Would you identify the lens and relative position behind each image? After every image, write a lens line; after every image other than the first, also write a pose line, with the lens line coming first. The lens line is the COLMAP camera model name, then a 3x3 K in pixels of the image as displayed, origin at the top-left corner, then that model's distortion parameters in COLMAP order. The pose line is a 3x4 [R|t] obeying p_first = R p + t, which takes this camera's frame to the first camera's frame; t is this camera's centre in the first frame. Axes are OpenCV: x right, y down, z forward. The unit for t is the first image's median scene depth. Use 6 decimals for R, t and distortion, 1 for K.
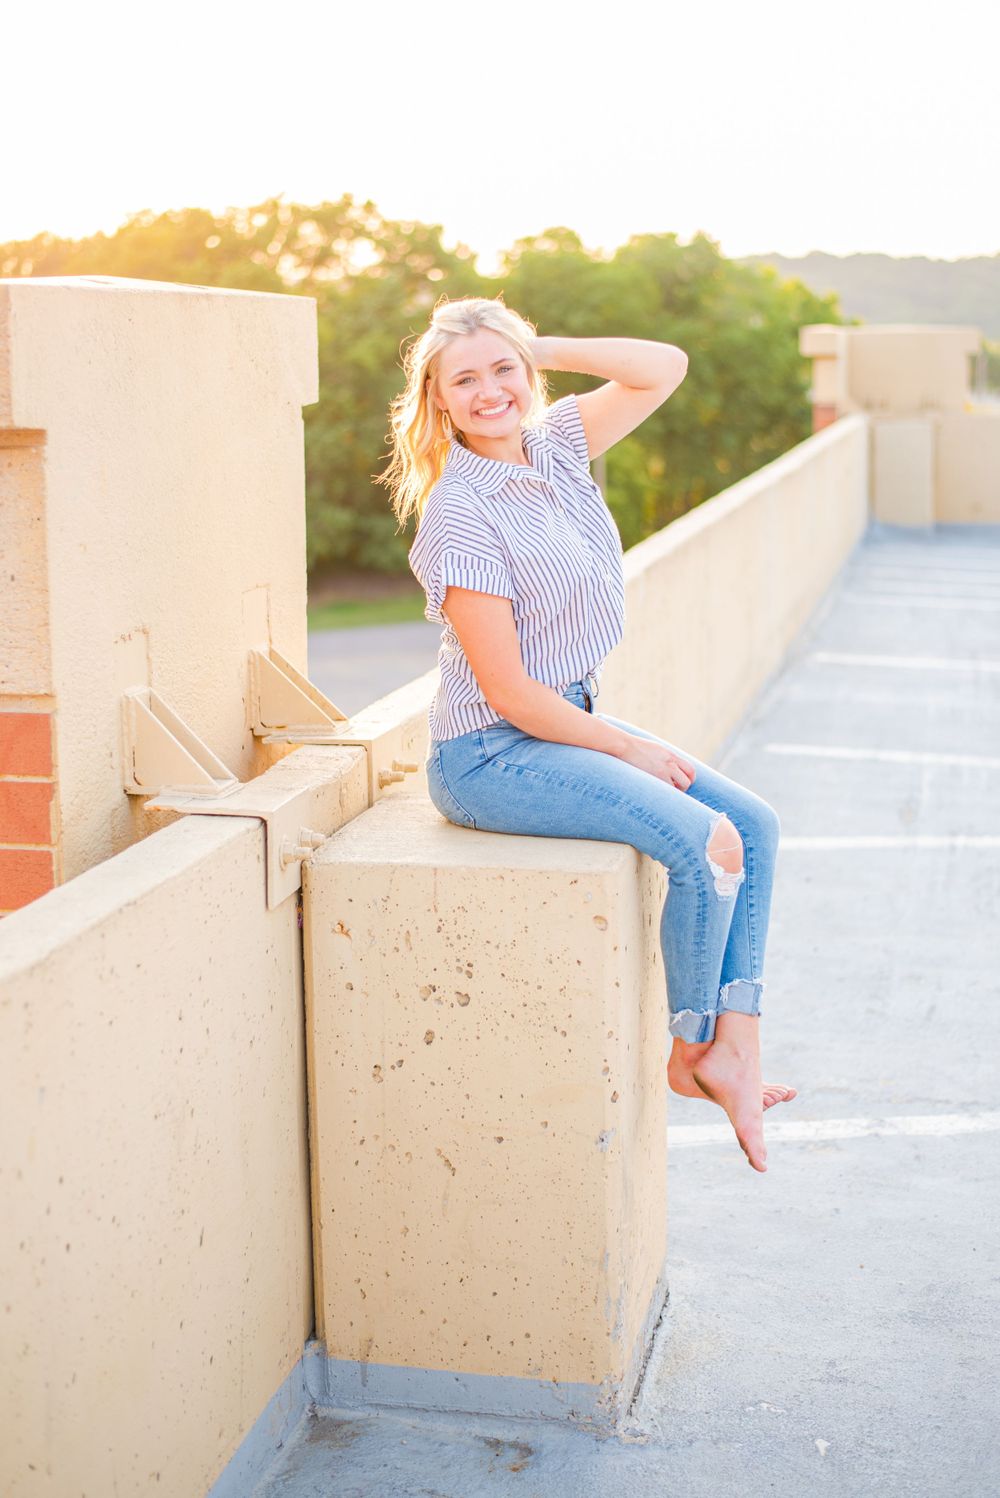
lens RADIAL K [[2213.4, 0, 500.0], [0, 2213.4, 749.0], [0, 0, 1]] dist [-0.101661, -0.026041]
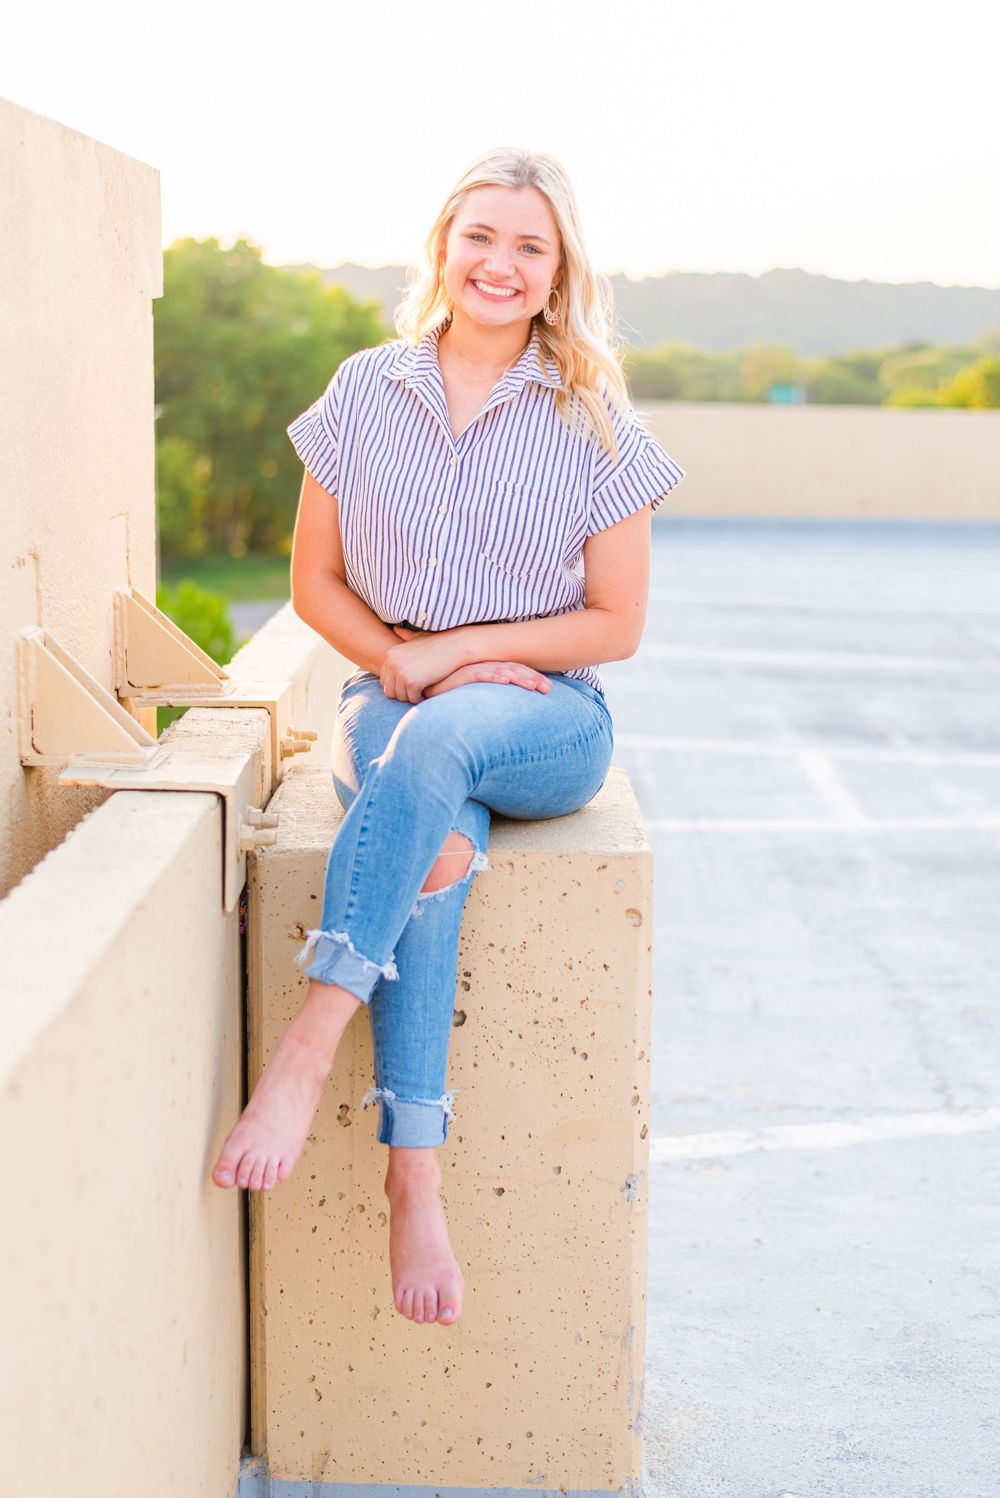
lens RADIAL K [[2193.5, 0, 500.0], [0, 2193.5, 749.0], [0, 0, 1]] dist [0.009331, -0.035131]
pose [[0.981153, -0.010998, 0.192919, -0.149753], [0.010703, 0.999939, 0.002571, 0.013980], [-0.192936, -0.000458, 0.981211, 0.214103]]
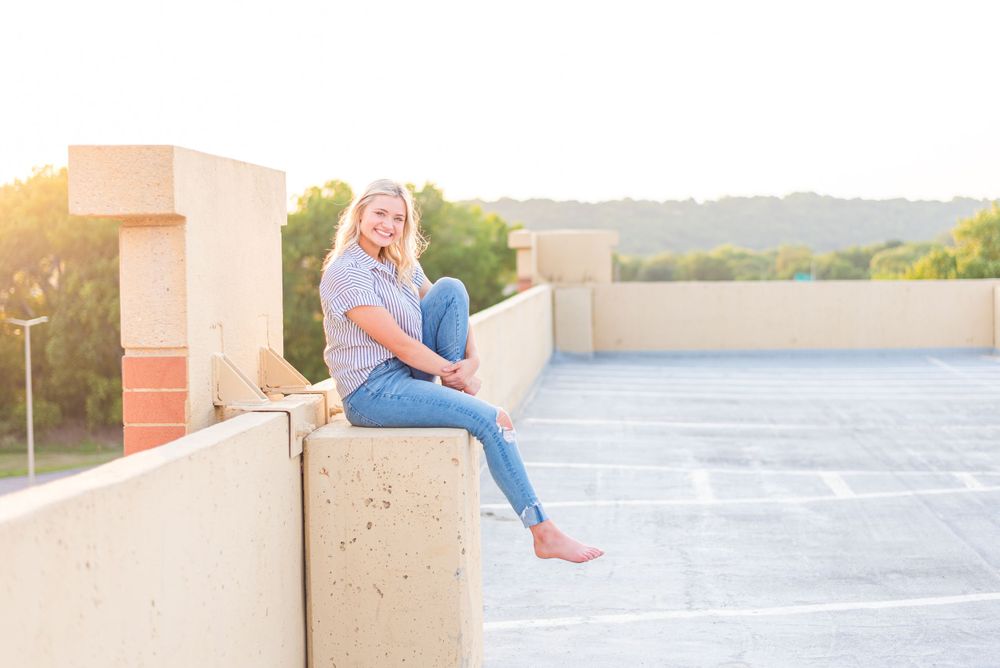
lens RADIAL K [[1464.3, 0, 515.0], [0, 1464.3, 332.1], [0, 0, 1]] dist [0.009331, -0.035131]
pose [[0.989812, -0.011441, 0.141920, -0.085779], [0.029317, 0.991784, -0.124515, 0.123724], [-0.139329, 0.127407, 0.982016, -0.327556]]
